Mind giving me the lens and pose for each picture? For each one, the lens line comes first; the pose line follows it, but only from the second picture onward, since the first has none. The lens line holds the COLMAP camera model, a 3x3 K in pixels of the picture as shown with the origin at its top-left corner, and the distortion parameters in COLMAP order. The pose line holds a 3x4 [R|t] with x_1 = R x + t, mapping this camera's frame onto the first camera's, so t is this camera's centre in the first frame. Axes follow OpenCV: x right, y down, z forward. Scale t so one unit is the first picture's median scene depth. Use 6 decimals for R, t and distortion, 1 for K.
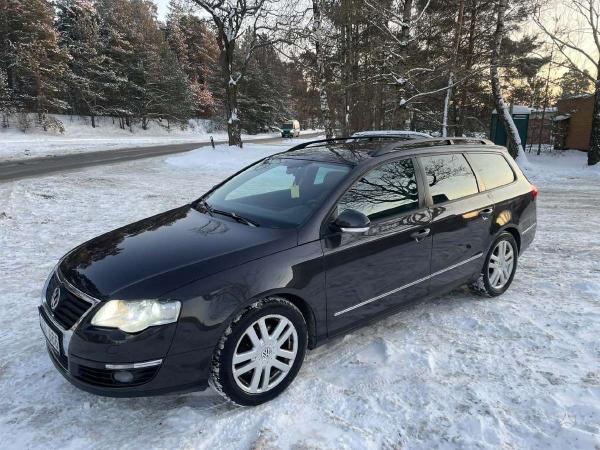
lens RADIAL K [[459.0, 0, 305.1], [0, 459.0, 227.6], [0, 0, 1]] dist [0.058995, -0.077501]
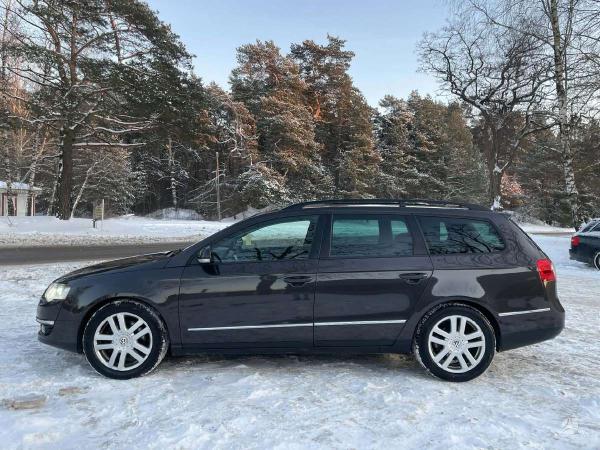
lens RADIAL K [[459.0, 0, 300.6], [0, 459.0, 222.5], [0, 0, 1]] dist [0.058995, -0.077501]
pose [[0.780498, 0.019745, -0.624846, 0.127657], [-0.148926, 0.976599, -0.155164, 0.006859], [0.607160, 0.214162, 0.765174, 0.021016]]
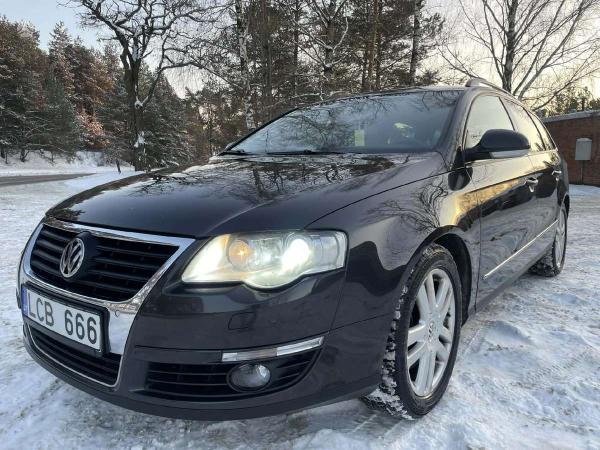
lens RADIAL K [[459.0, 0, 306.9], [0, 459.0, 223.2], [0, 0, 1]] dist [0.058995, -0.077501]
pose [[0.973860, -0.023095, 0.225972, -0.042957], [0.043761, 0.995257, -0.086877, 0.018937], [-0.222894, 0.094495, 0.970252, 0.044197]]
